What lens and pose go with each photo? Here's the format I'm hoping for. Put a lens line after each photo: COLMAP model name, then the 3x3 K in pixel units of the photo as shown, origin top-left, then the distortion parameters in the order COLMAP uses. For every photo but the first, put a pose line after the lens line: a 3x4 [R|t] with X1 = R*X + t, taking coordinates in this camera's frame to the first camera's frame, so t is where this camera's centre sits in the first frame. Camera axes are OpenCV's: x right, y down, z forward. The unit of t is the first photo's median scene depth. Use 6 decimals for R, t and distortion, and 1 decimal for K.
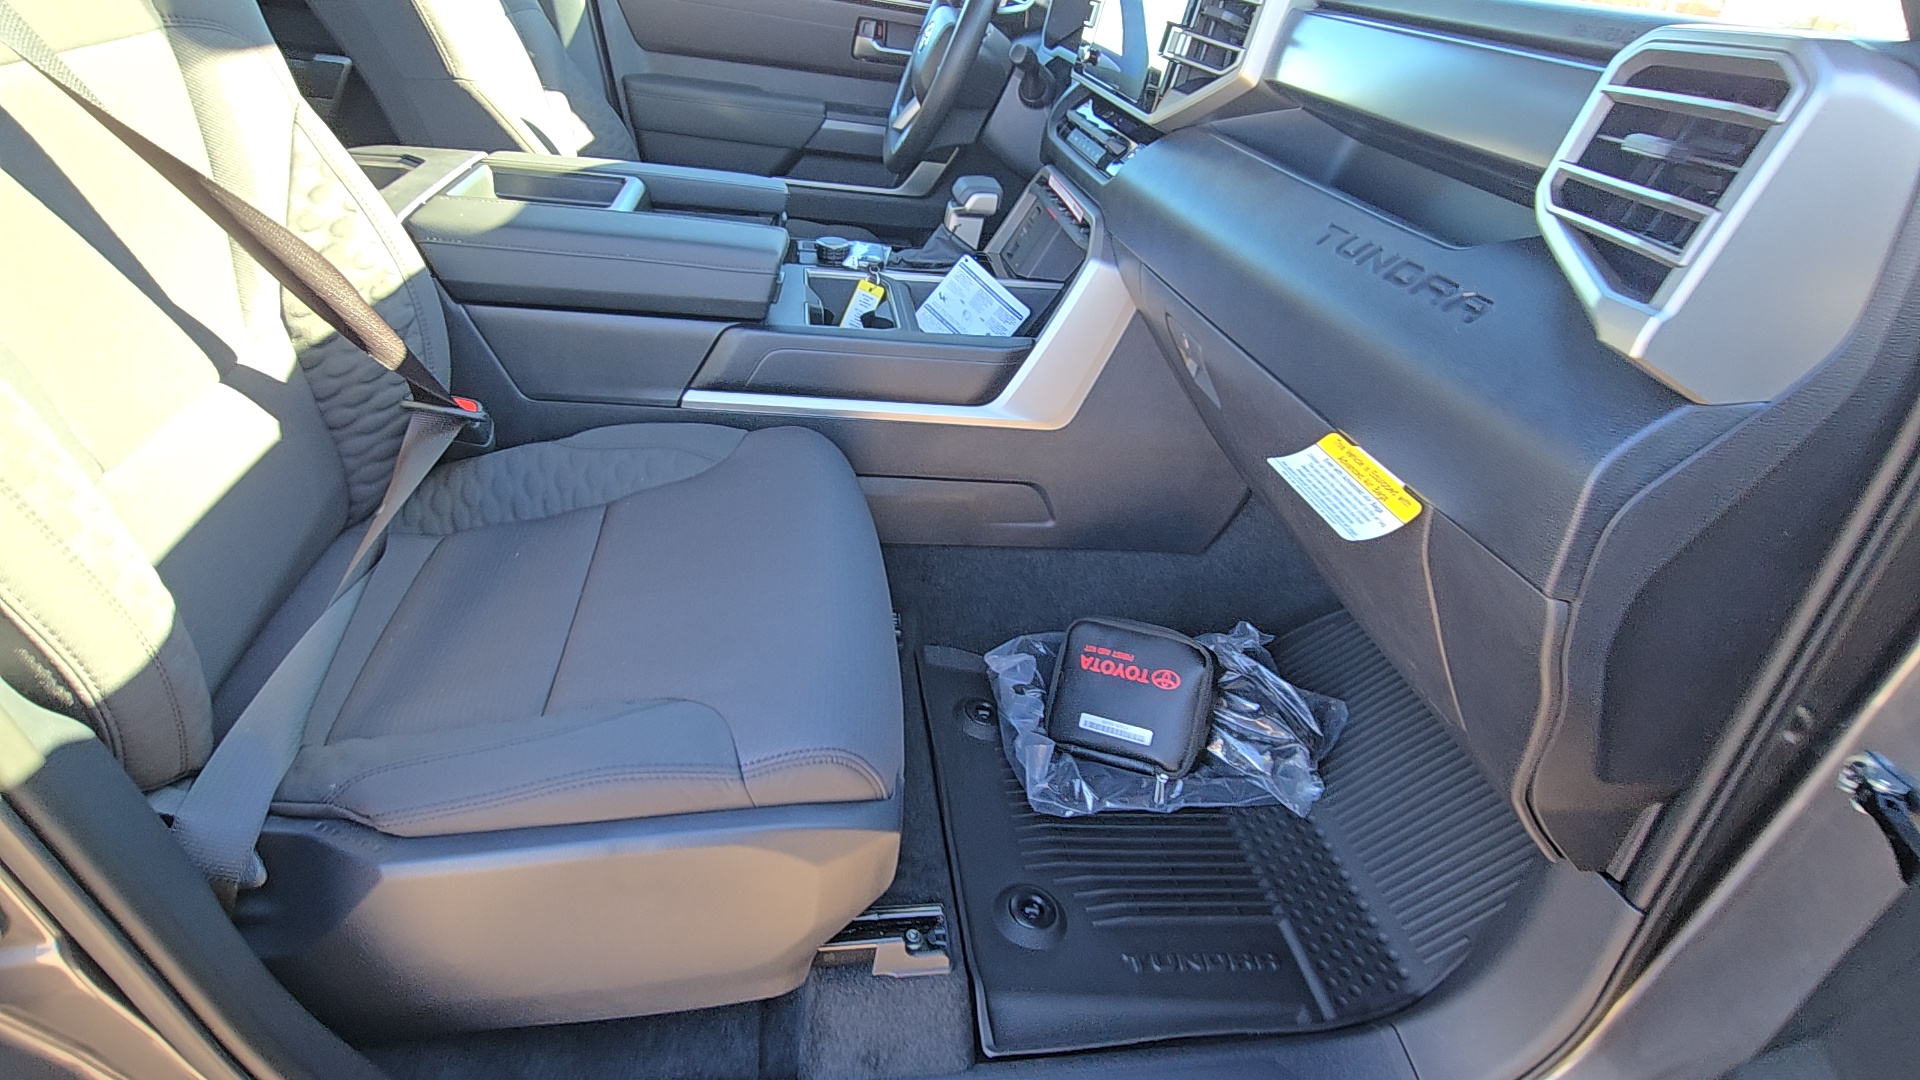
lens RADIAL K [[965.1, 0, 968.7], [0, 965.1, 528.7], [0, 0, 1]] dist [-0.001120, -0.000492]
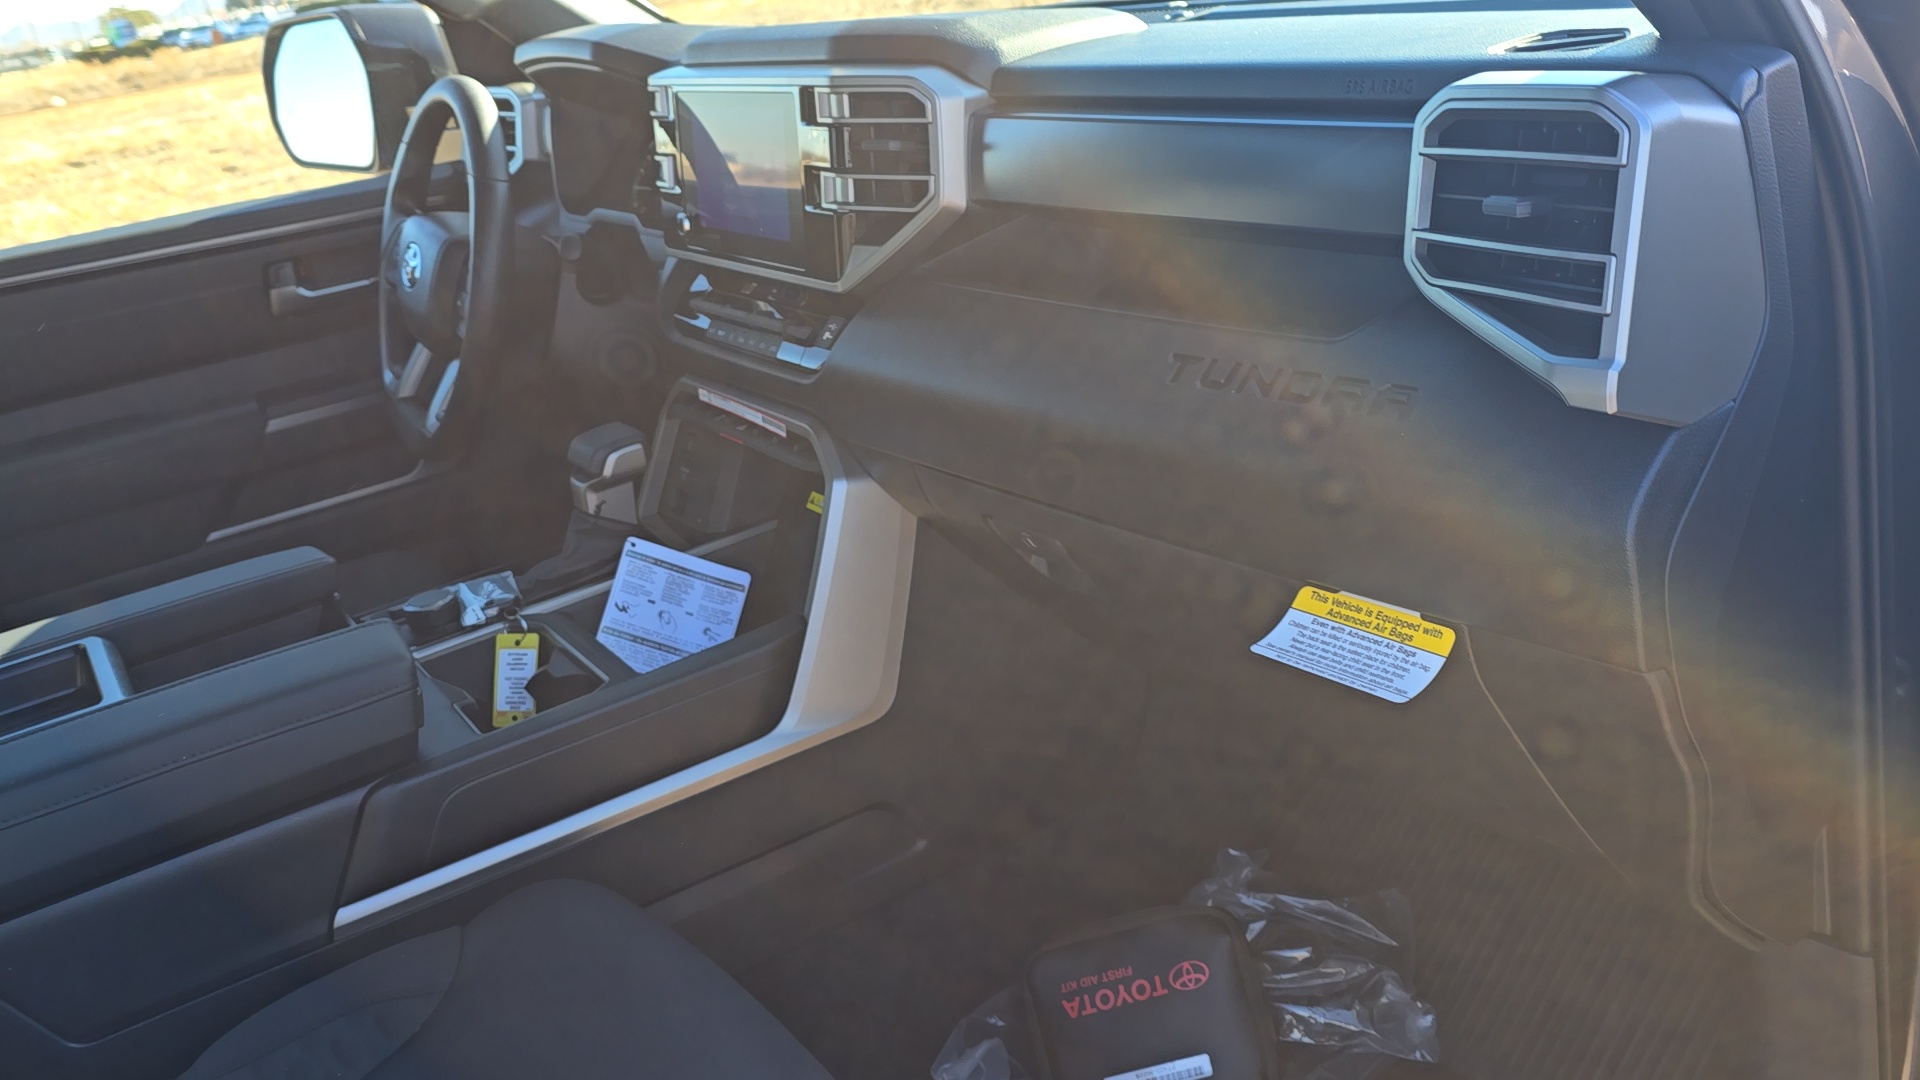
lens RADIAL K [[1589.7, 0, 960.0], [0, 1589.7, 540.0], [0, 0, 1]] dist [-0.002272, 0.003328]
pose [[0.872489, -0.393668, 0.289463, -0.142049], [0.438795, 0.891871, -0.109661, -0.067846], [-0.214994, 0.222693, 0.950887, -0.122085]]
